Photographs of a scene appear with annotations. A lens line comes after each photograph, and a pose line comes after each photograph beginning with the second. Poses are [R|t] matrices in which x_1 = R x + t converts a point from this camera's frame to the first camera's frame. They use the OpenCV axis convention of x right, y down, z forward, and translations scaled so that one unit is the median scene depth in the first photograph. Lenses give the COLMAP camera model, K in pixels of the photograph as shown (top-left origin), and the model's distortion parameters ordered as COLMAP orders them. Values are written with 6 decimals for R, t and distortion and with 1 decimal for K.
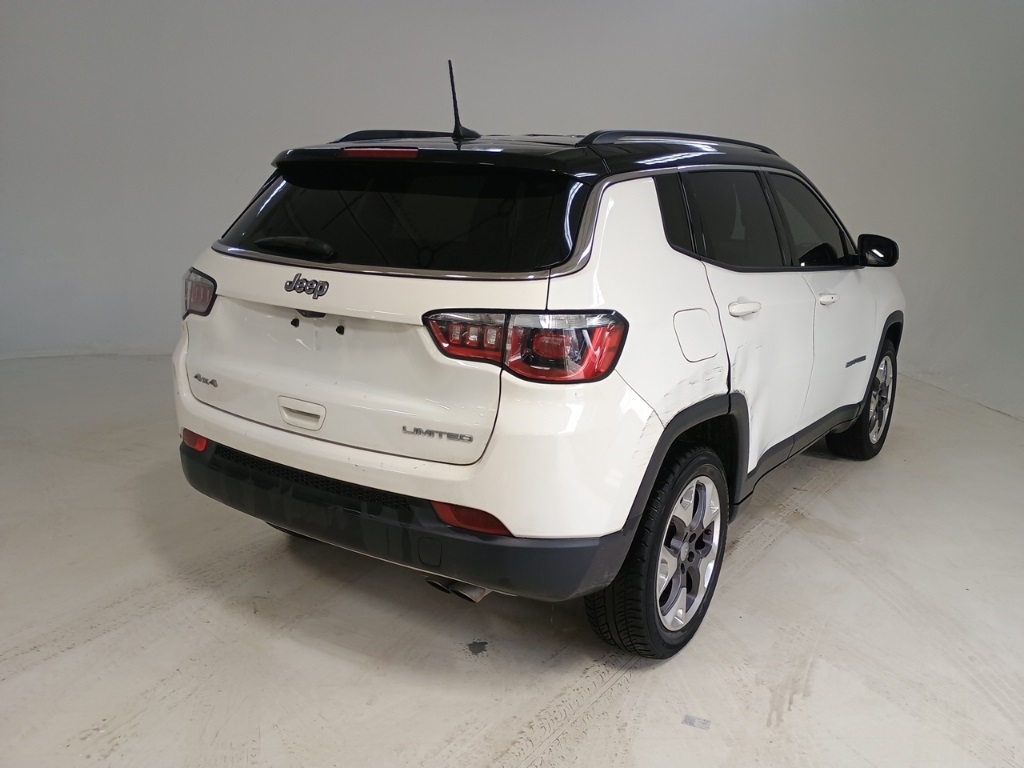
lens RADIAL K [[864.6, 0, 508.4], [0, 864.6, 384.7], [0, 0, 1]] dist [0.030036, -0.011472]
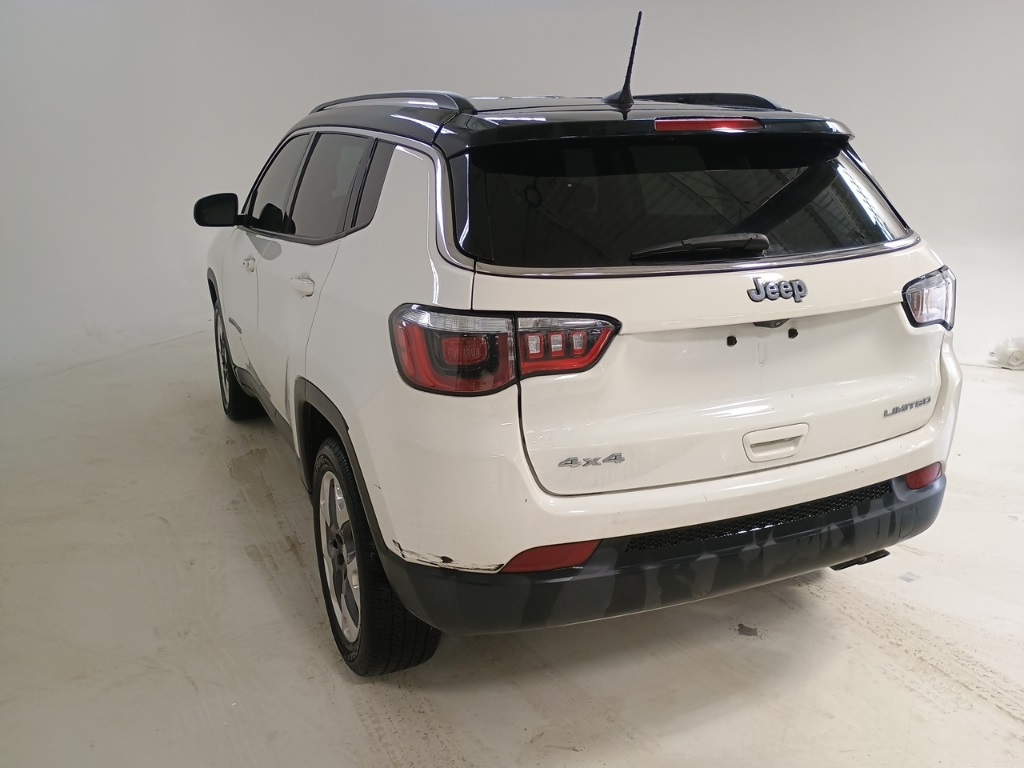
lens RADIAL K [[864.6, 0, 509.8], [0, 864.6, 382.5], [0, 0, 1]] dist [0.030036, -0.011472]
pose [[0.538773, -0.260946, 0.801019, -1.002282], [0.223416, 0.961031, 0.162801, -0.209846], [-0.812286, 0.091248, 0.576077, 0.702474]]
